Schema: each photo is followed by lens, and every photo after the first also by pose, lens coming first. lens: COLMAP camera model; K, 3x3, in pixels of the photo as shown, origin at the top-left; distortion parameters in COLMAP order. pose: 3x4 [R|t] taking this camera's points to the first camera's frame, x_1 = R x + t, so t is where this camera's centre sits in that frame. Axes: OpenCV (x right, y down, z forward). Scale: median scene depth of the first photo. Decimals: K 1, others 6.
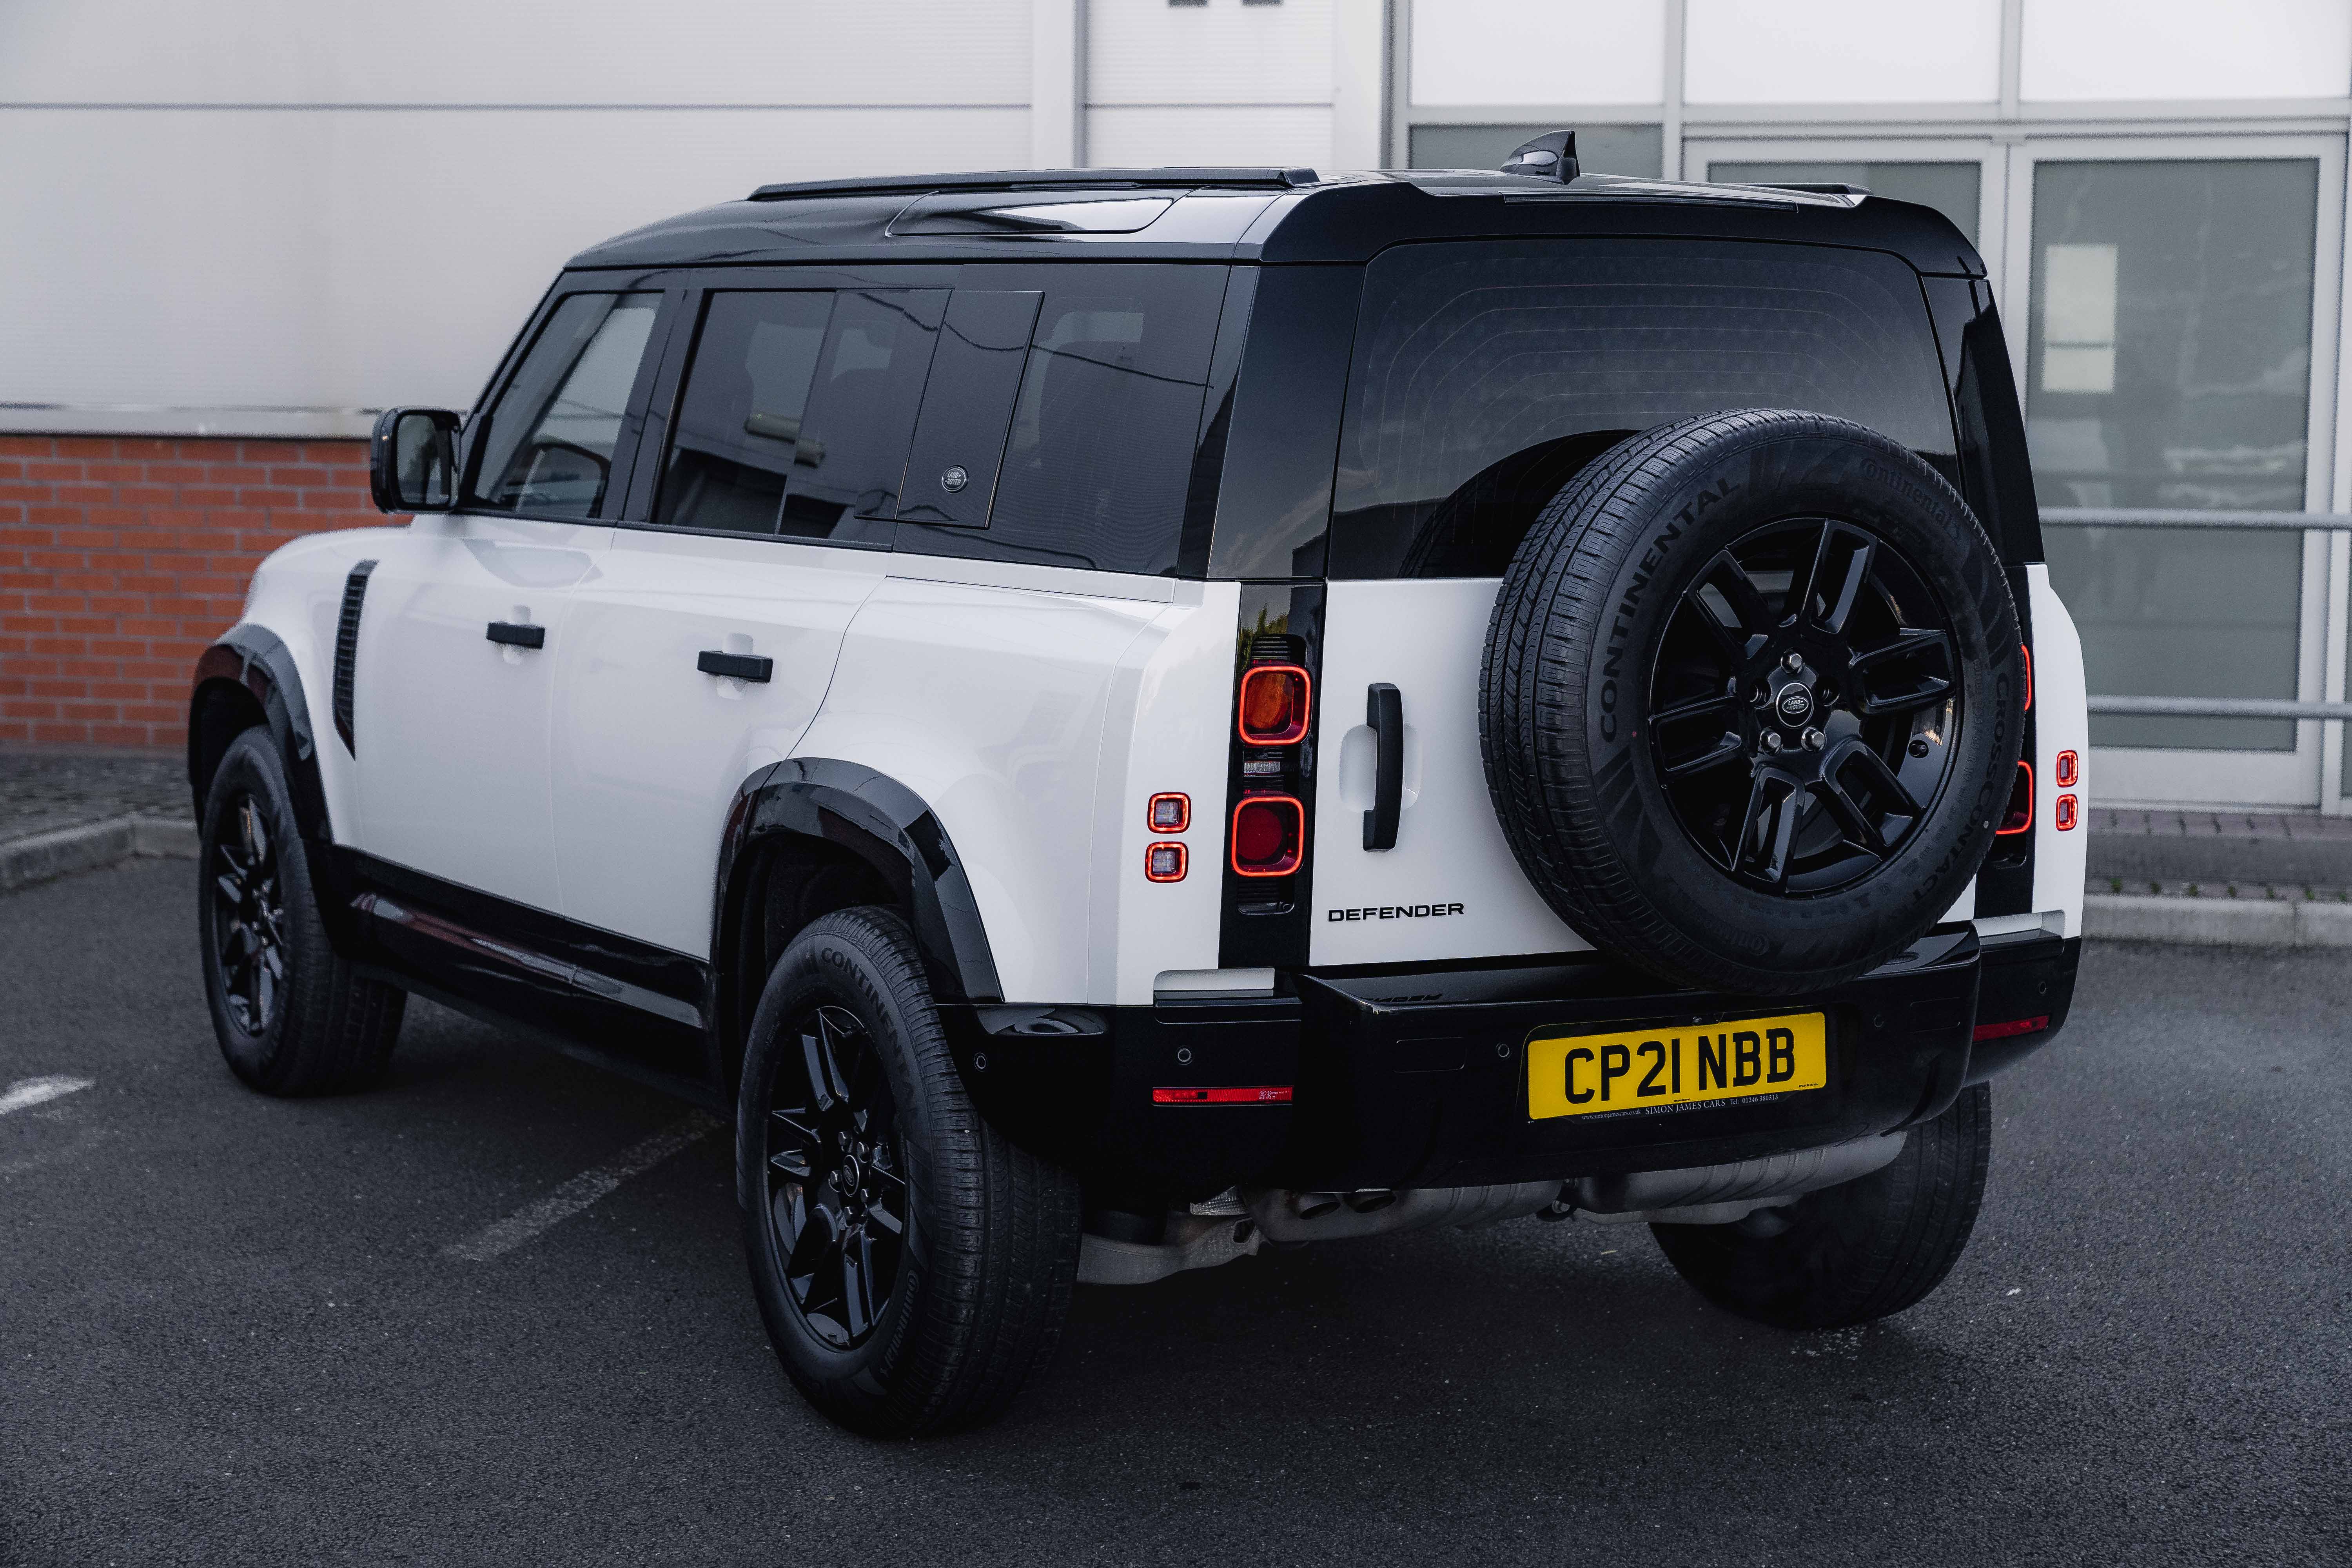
lens RADIAL K [[4188.6, 0, 1176.0], [0, 4188.6, 784.0], [0, 0, 1]] dist [0.097624, -0.038889]
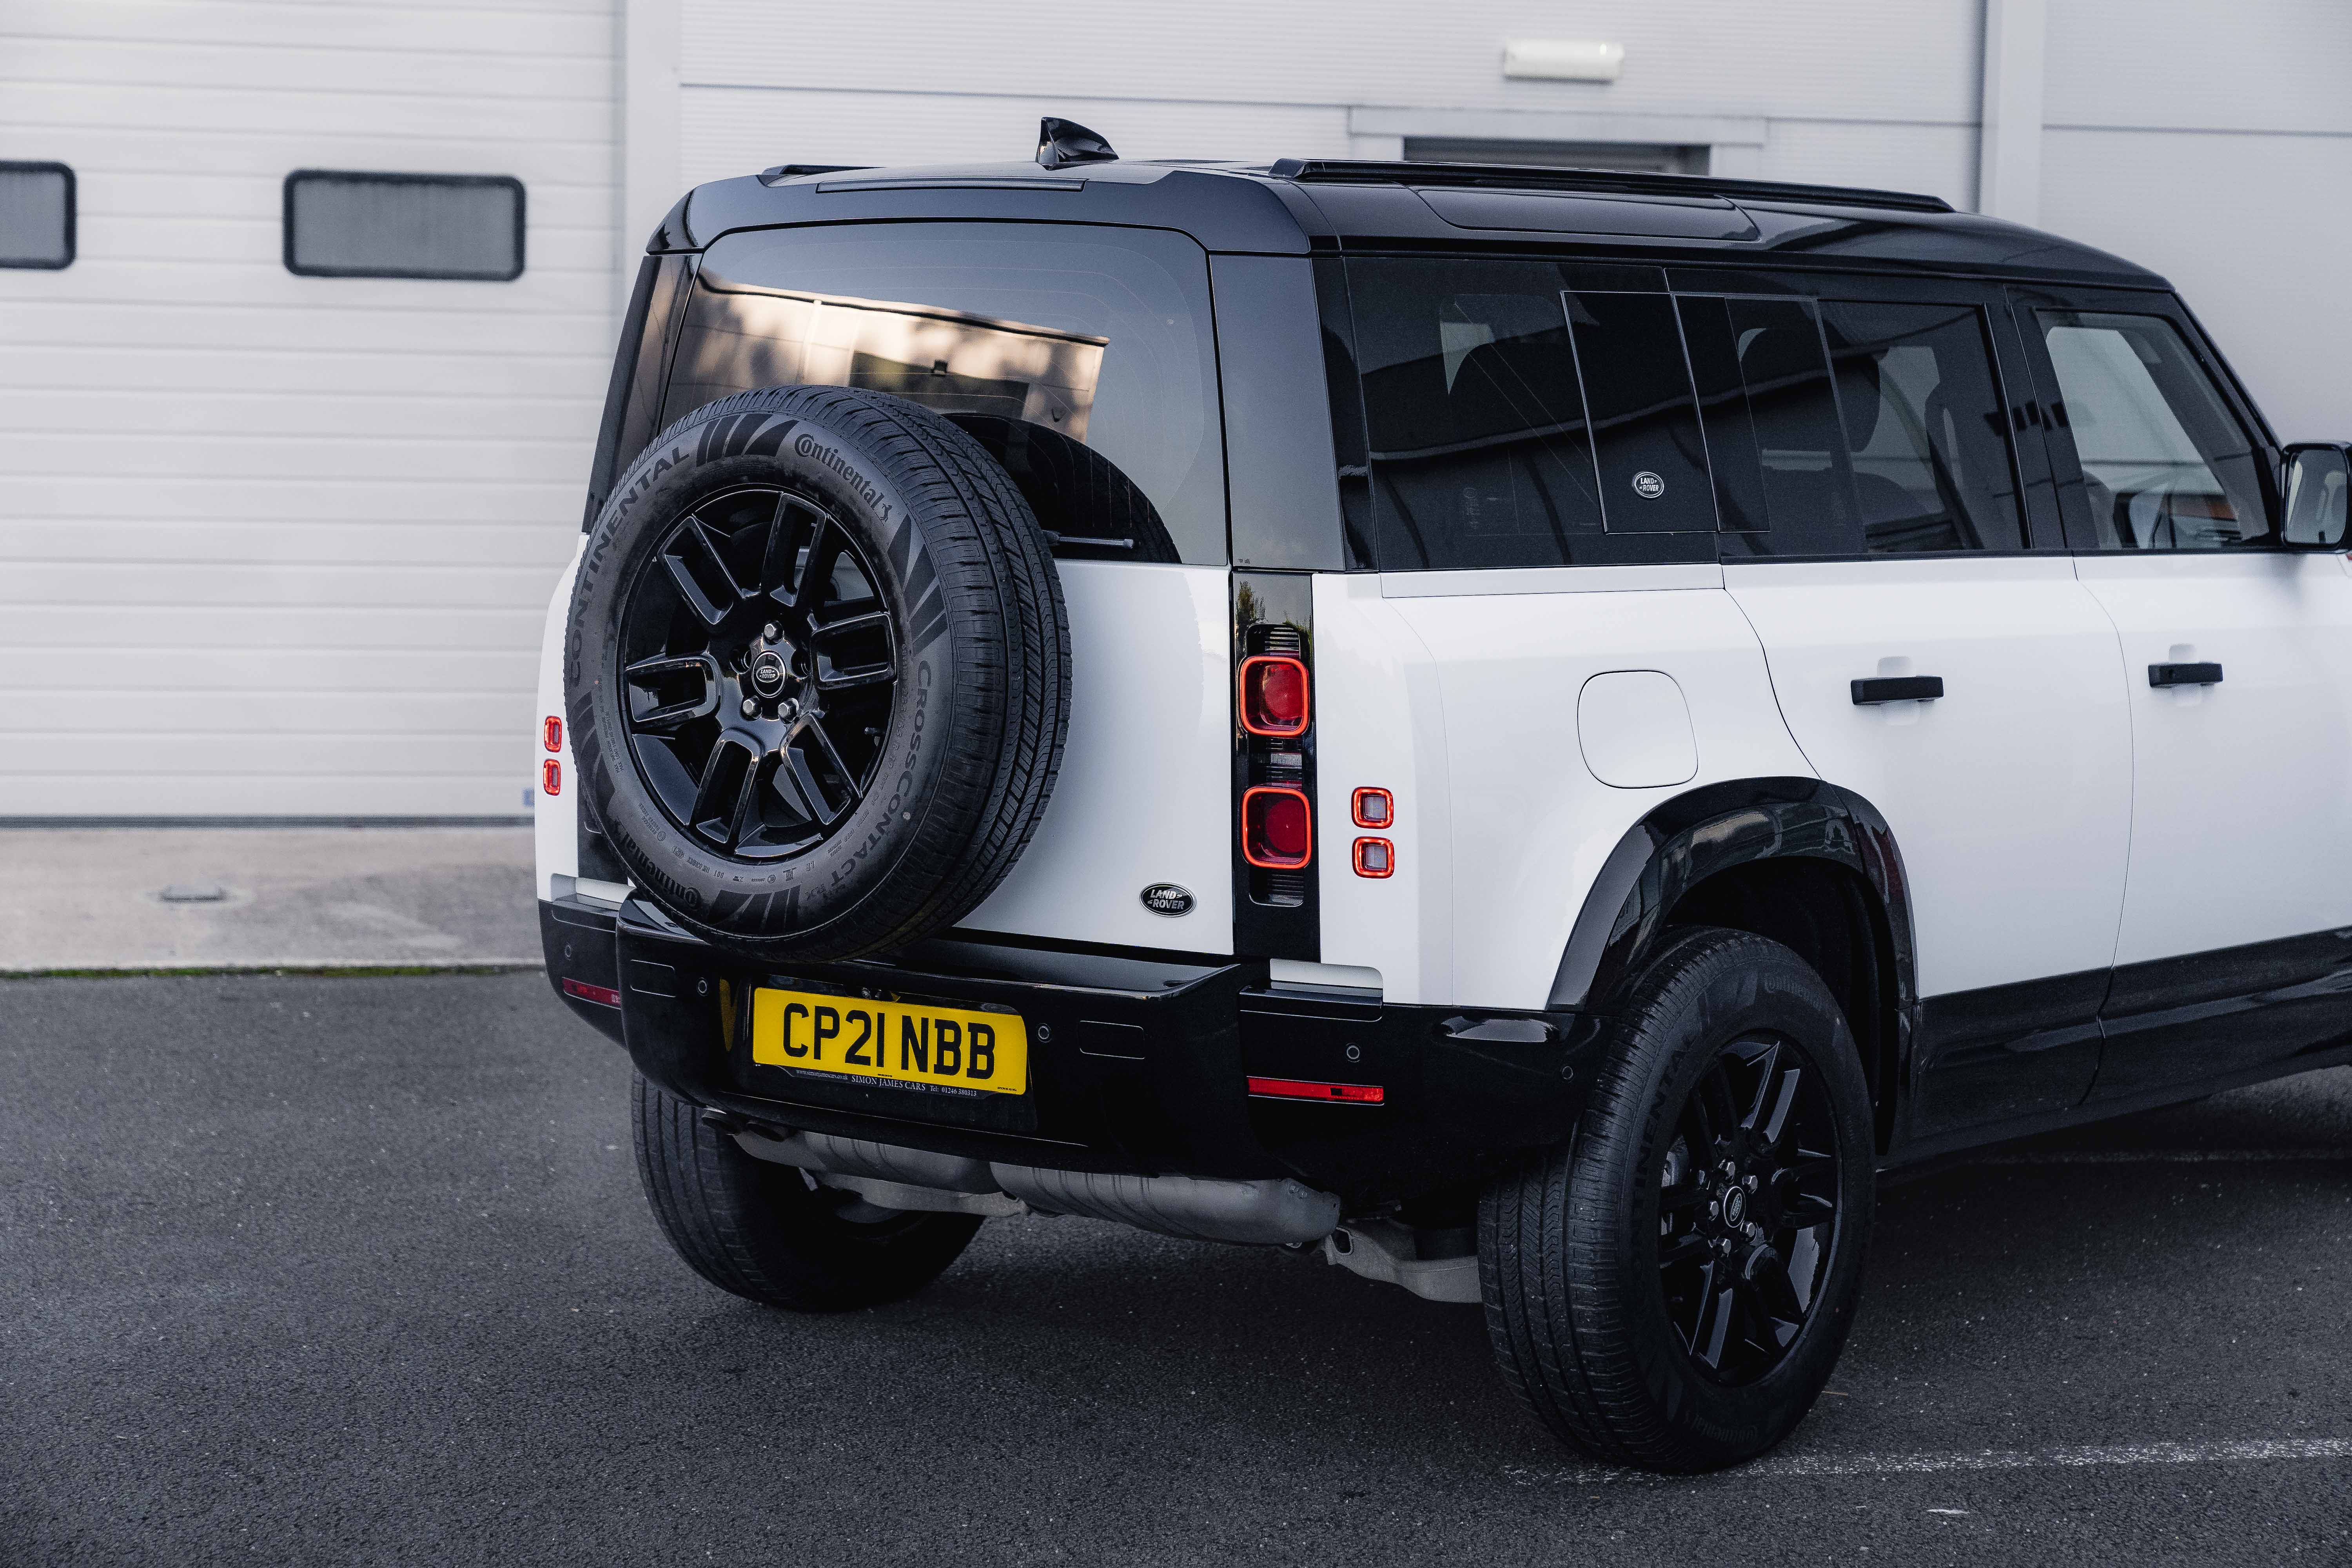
lens RADIAL K [[4588.8, 0, 1176.0], [0, 4588.8, 784.0], [0, 0, 1]] dist [0.012495, 0.425304]
pose [[0.404022, 0.077338, -0.911474, 1.142613], [-0.108598, 0.993428, 0.036155, -0.041257], [0.908280, 0.084377, 0.409766, 0.604660]]
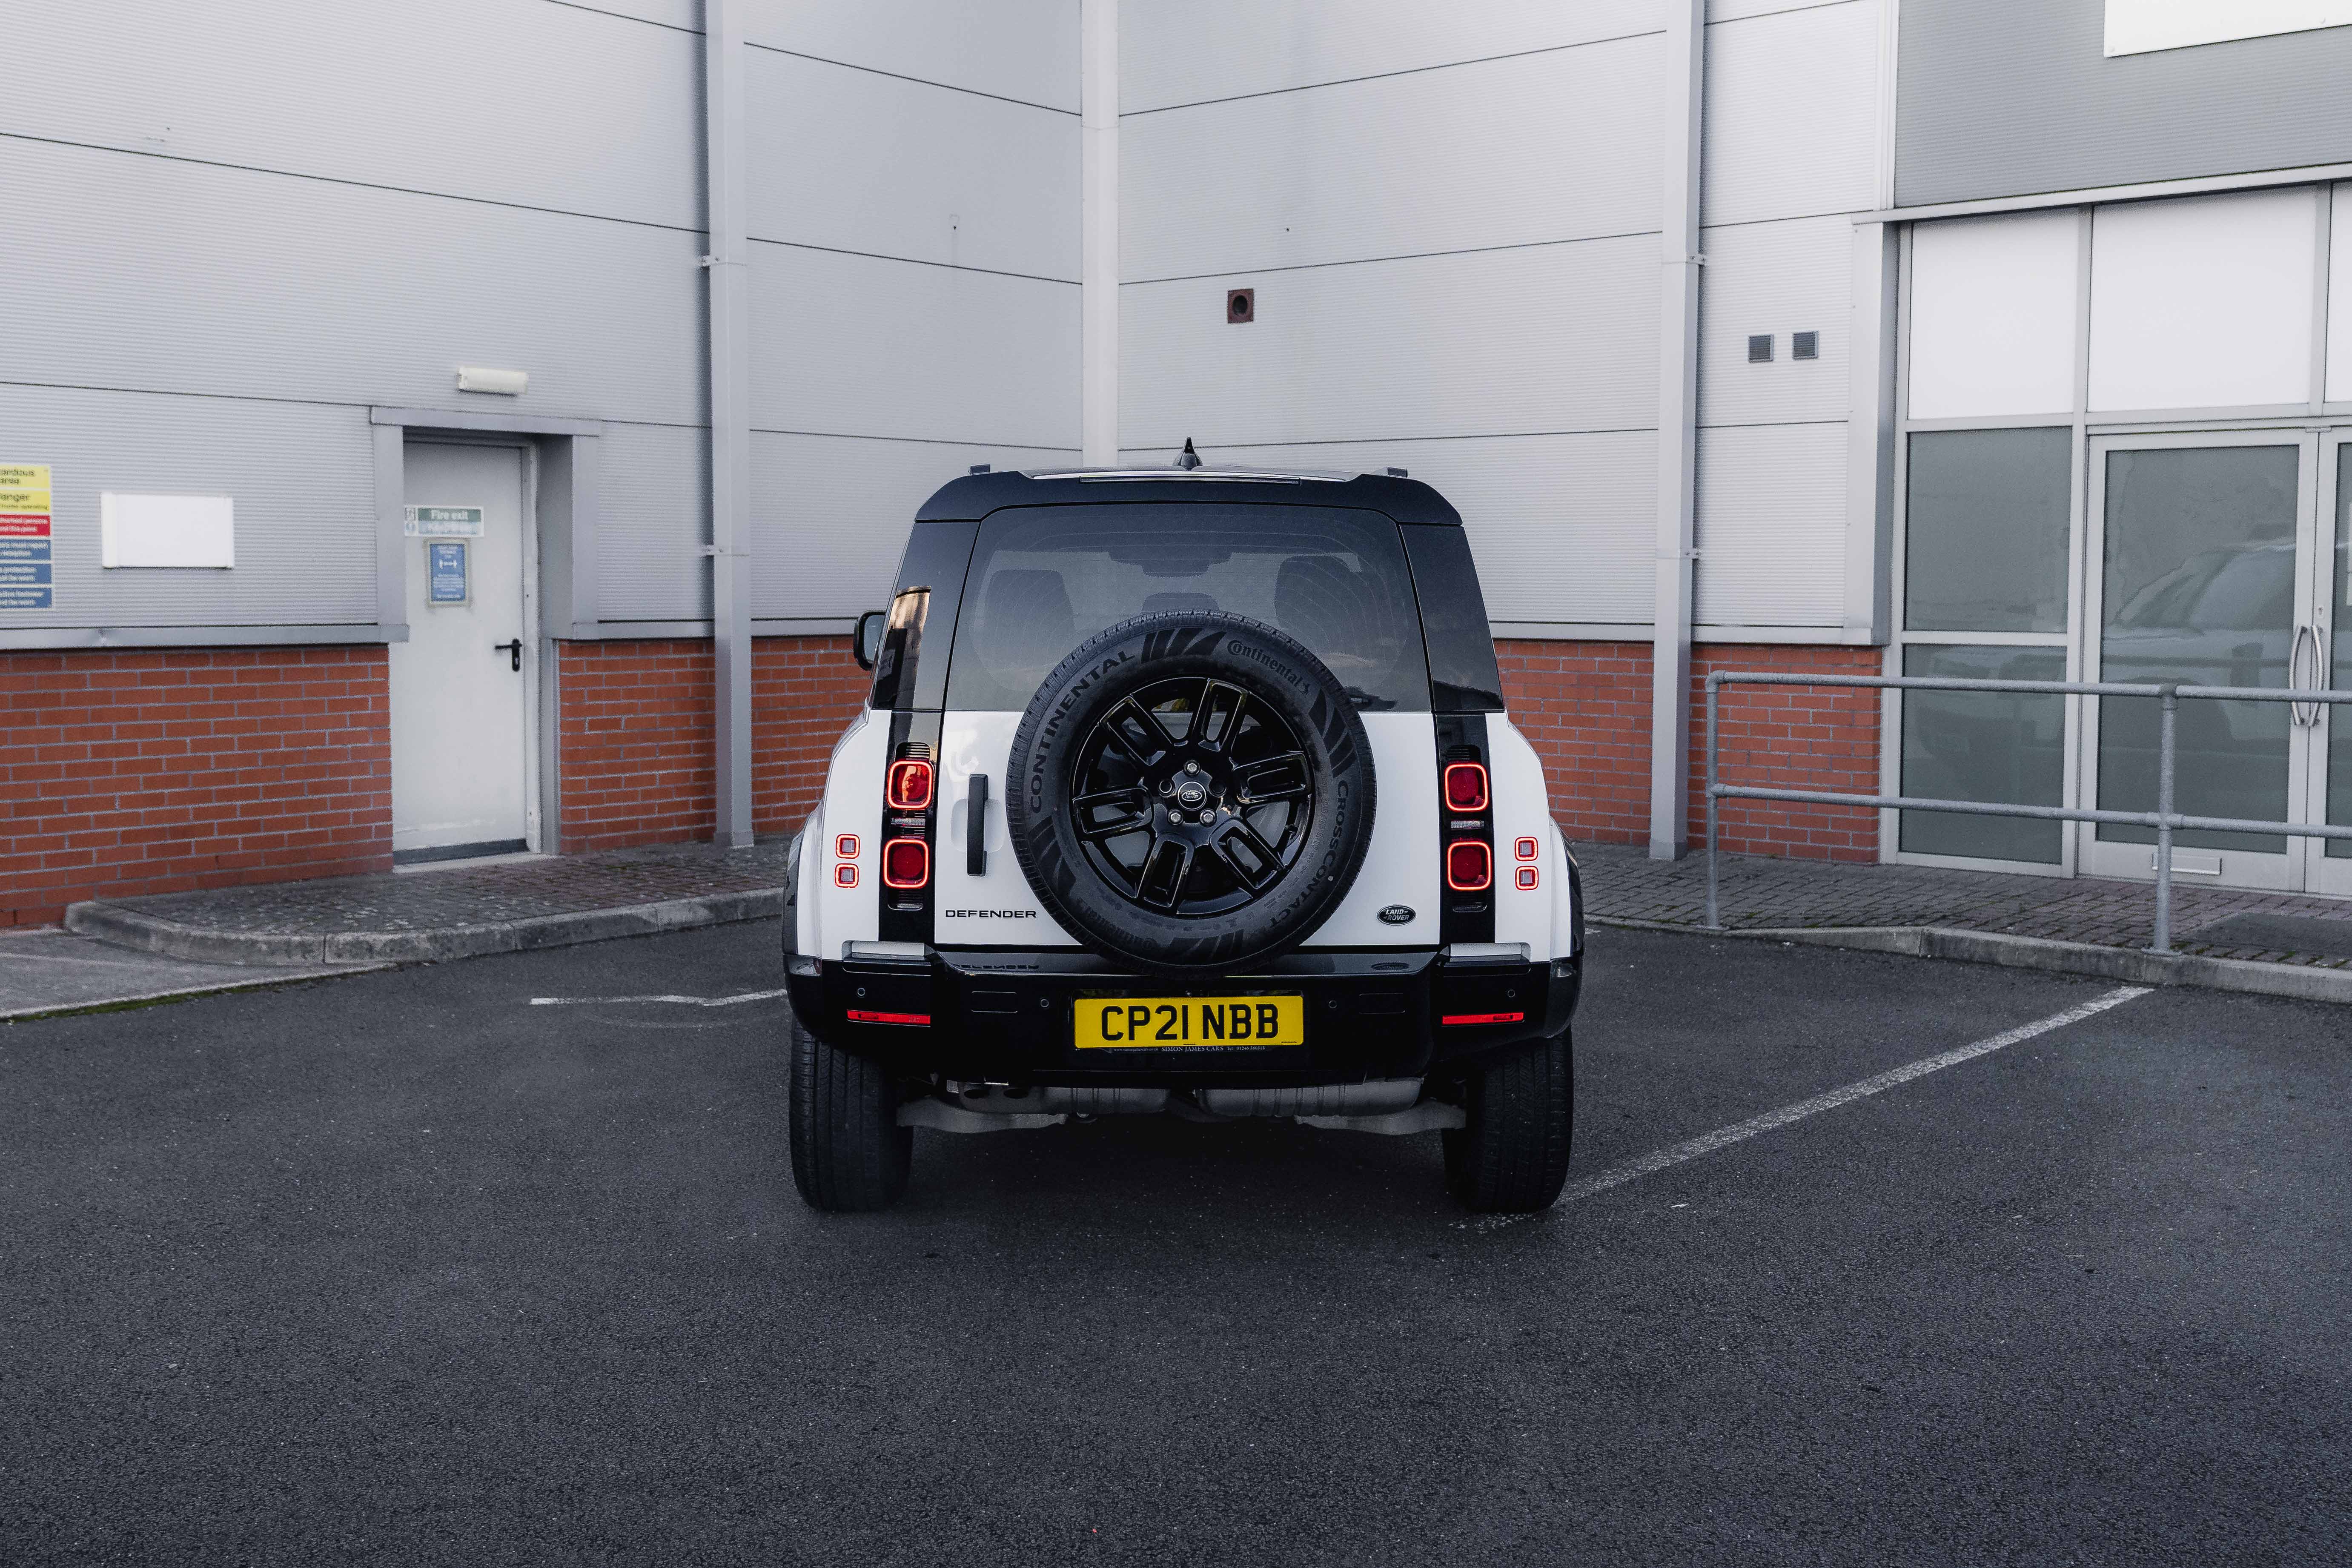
lens RADIAL K [[2507.4, 0, 1196.6], [0, 2507.4, 740.3], [0, 0, 1]] dist [0.070629, -0.011135]
pose [[0.891629, 0.024684, -0.452093, 0.546667], [-0.043706, 0.998542, -0.031677, -0.009223], [0.450652, 0.048003, 0.891408, 0.150723]]
